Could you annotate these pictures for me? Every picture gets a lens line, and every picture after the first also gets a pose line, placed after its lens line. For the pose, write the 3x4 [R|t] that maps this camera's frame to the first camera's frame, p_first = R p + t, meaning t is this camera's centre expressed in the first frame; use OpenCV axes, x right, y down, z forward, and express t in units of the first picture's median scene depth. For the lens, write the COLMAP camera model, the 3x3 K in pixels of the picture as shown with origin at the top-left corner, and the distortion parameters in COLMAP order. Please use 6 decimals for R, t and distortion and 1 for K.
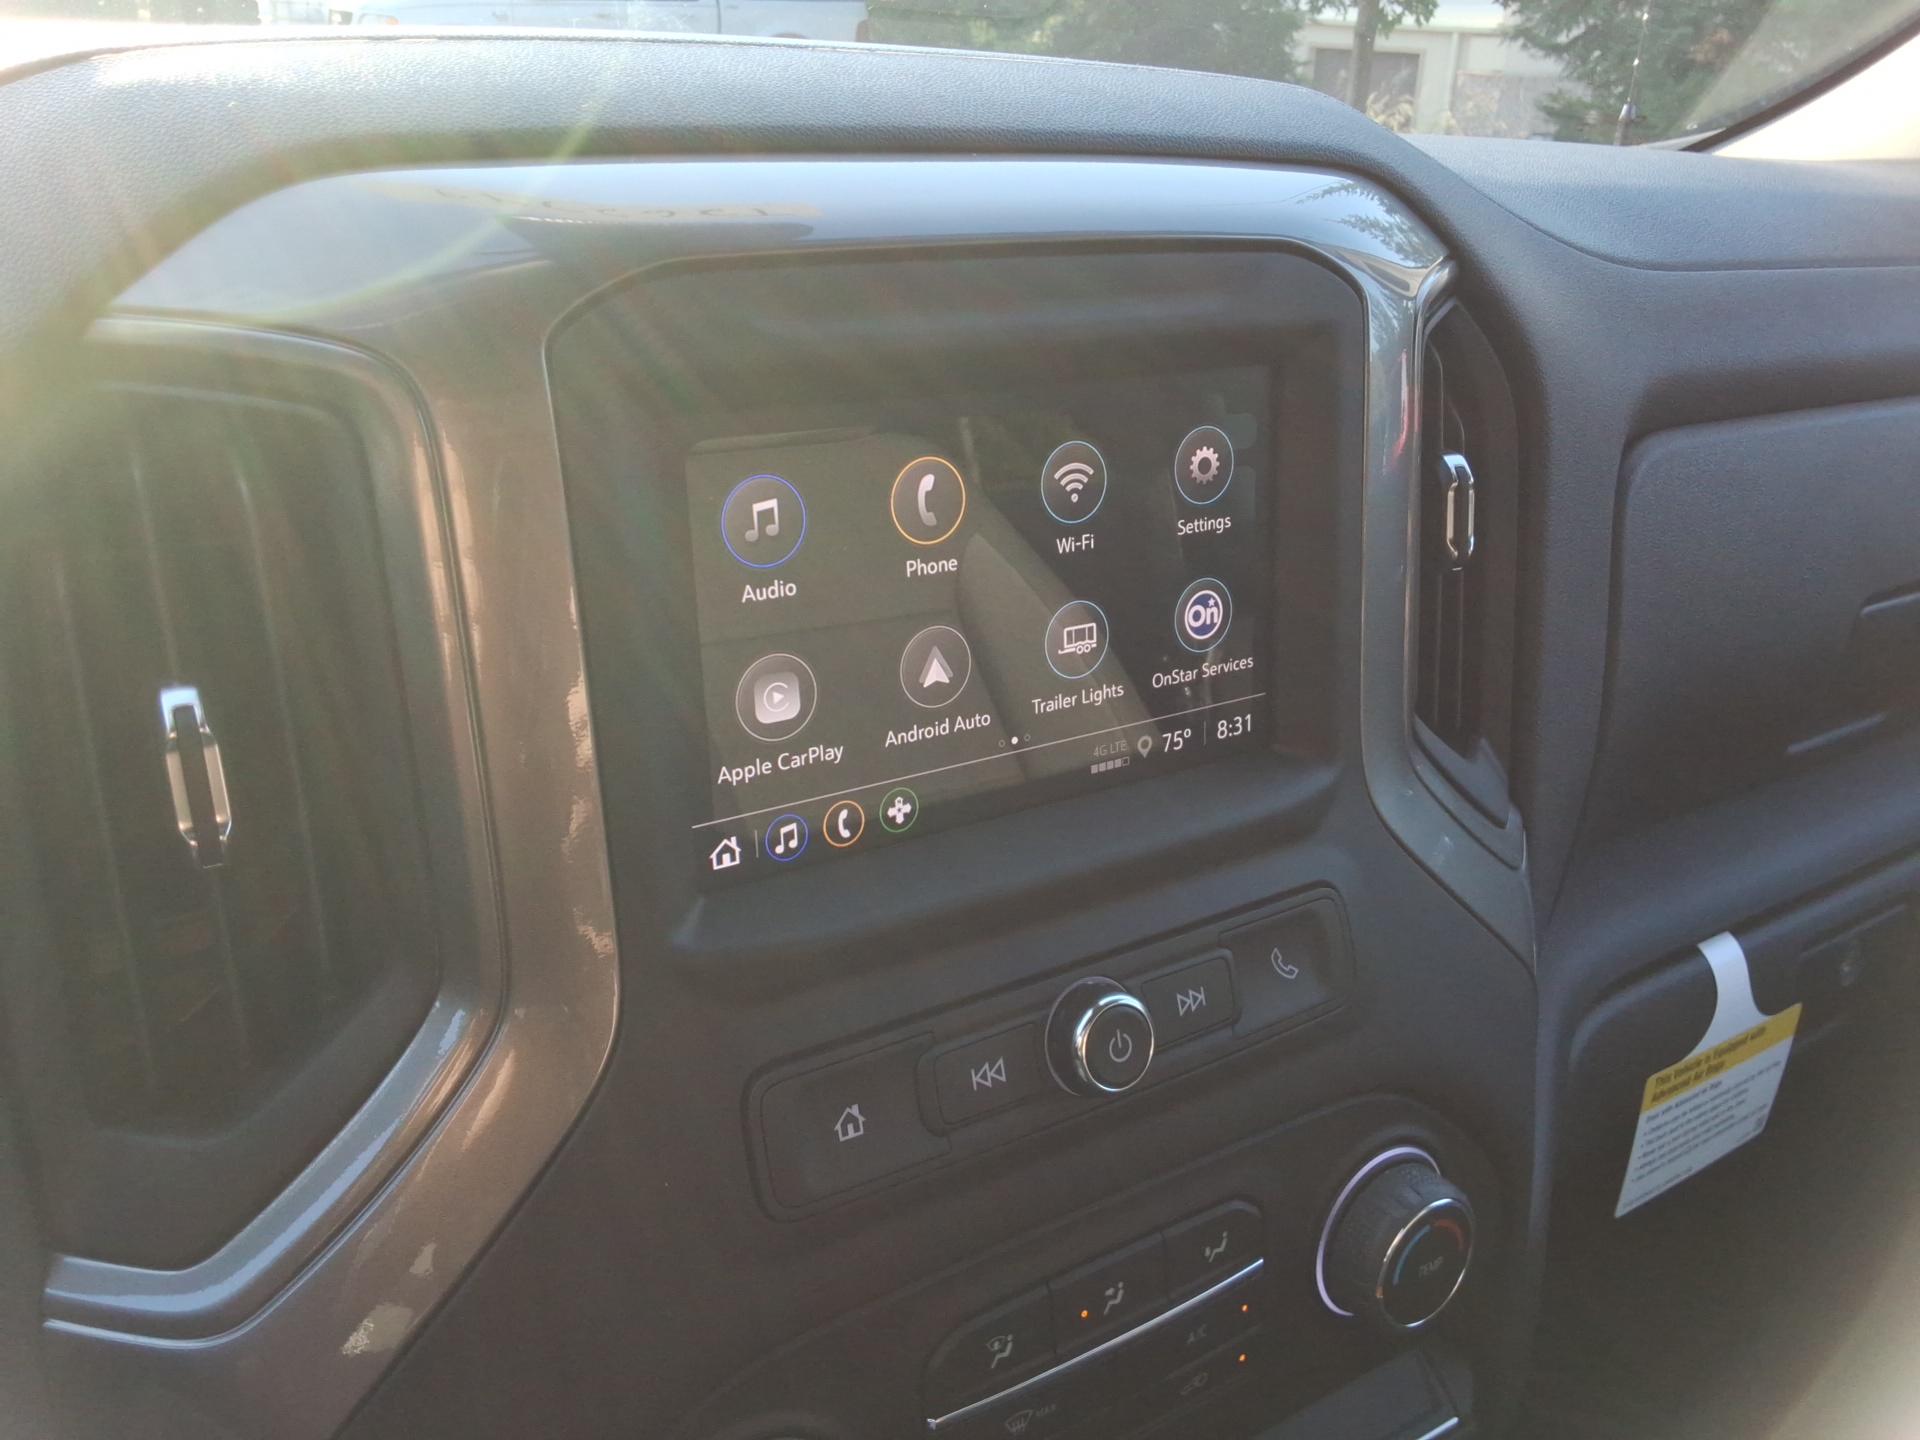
lens RADIAL K [[1530.0, 0, 955.5], [0, 1530.0, 704.2], [0, 0, 1]] dist [0.089739, -0.125765]
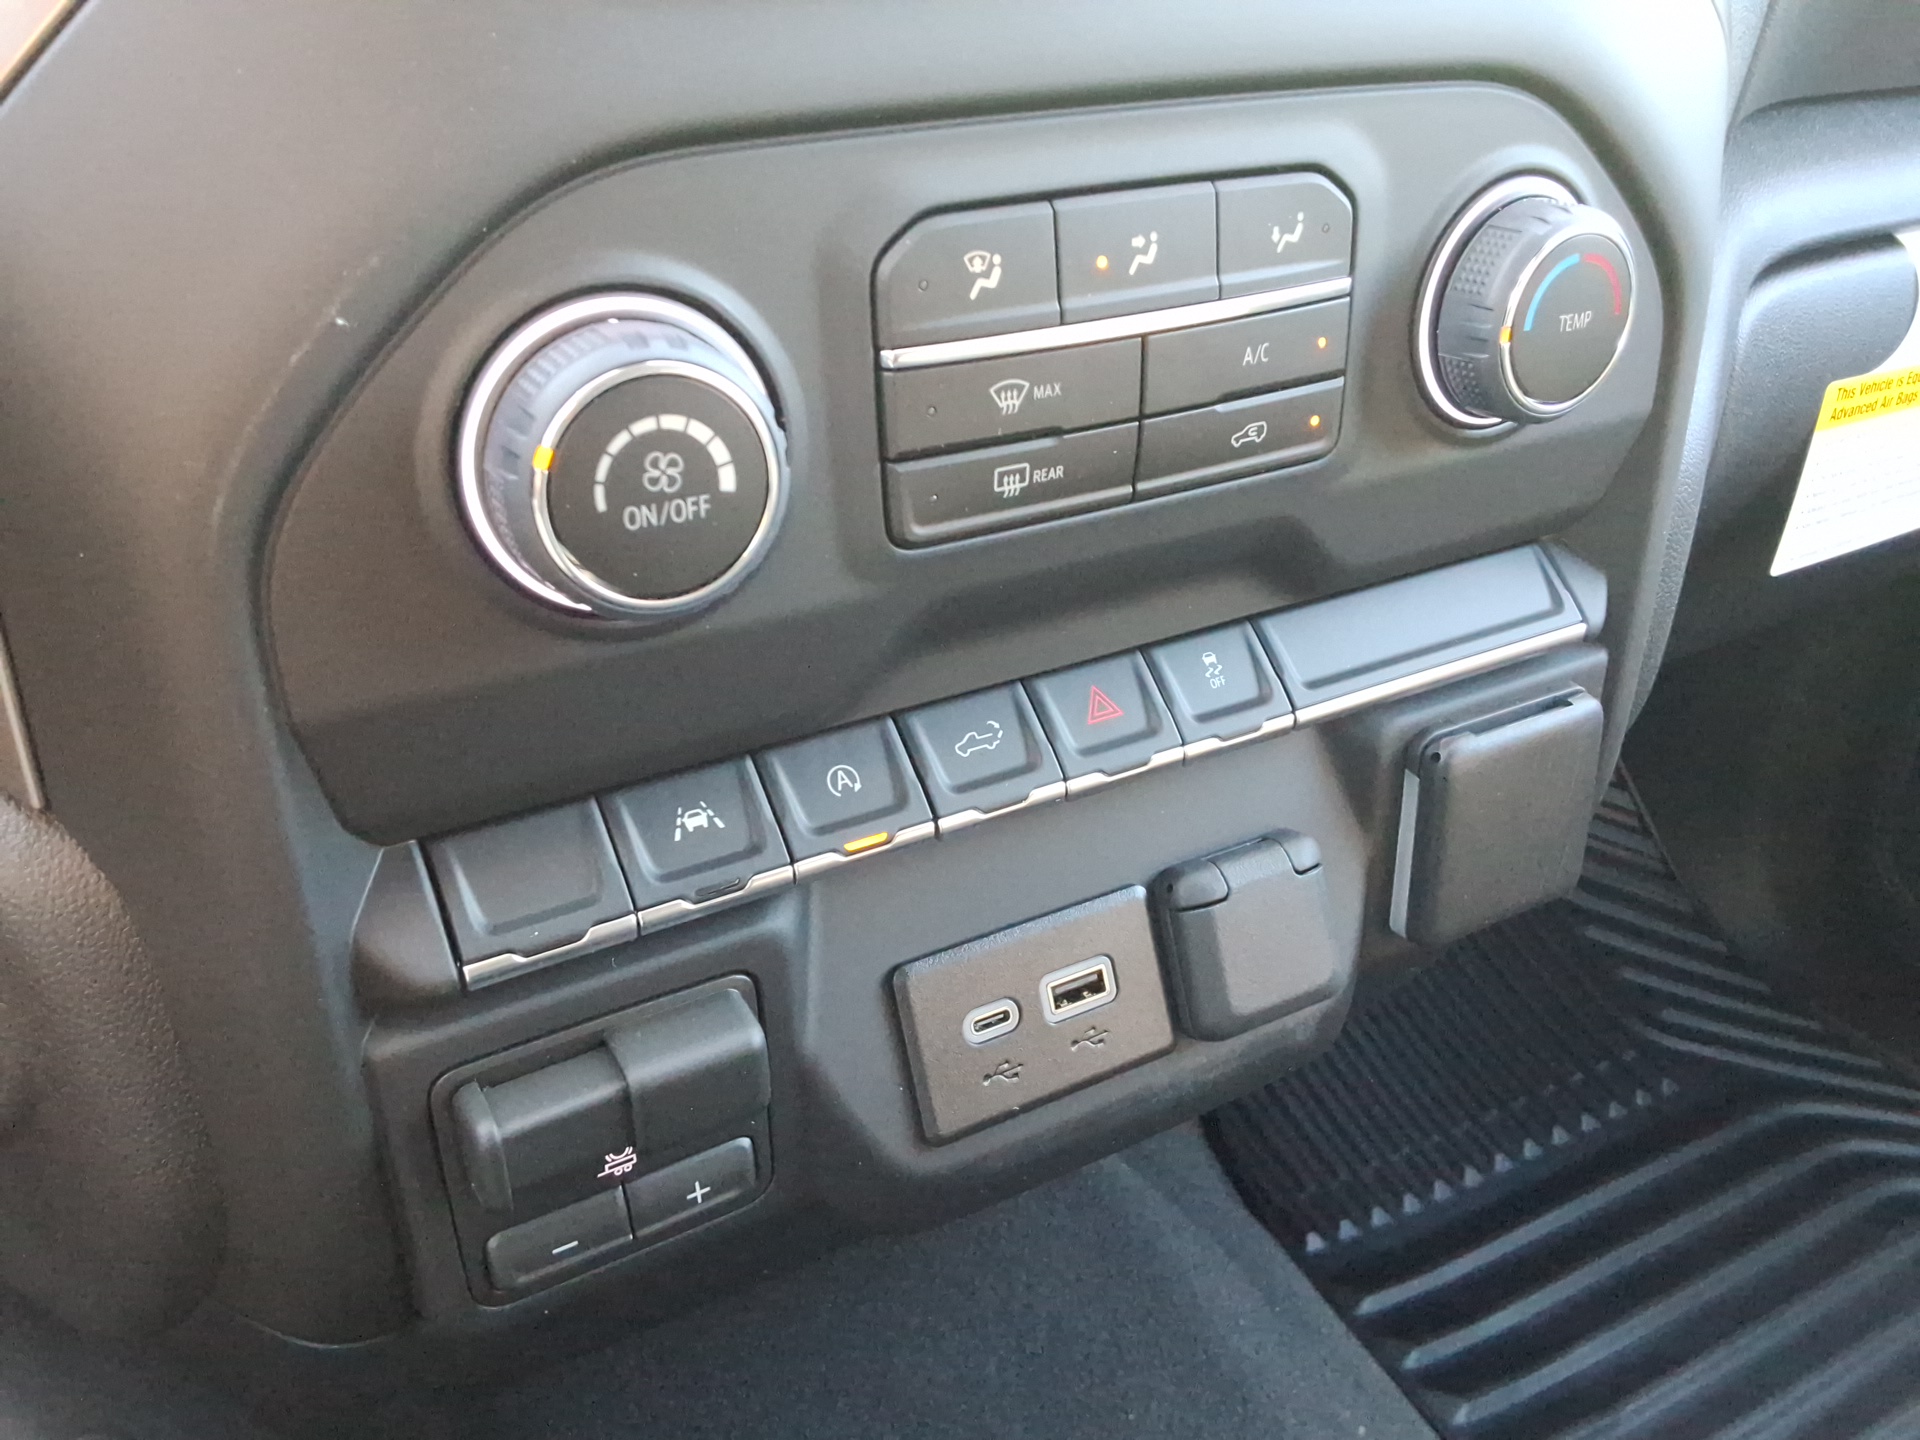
lens RADIAL K [[1530.0, 0, 964.4], [0, 1530.0, 703.0], [0, 0, 1]] dist [0.089739, -0.125765]
pose [[0.998768, 0.009909, -0.048634, 0.052529], [-0.002916, 0.989890, 0.141809, 0.469247], [0.049548, -0.141492, 0.988699, 0.231413]]
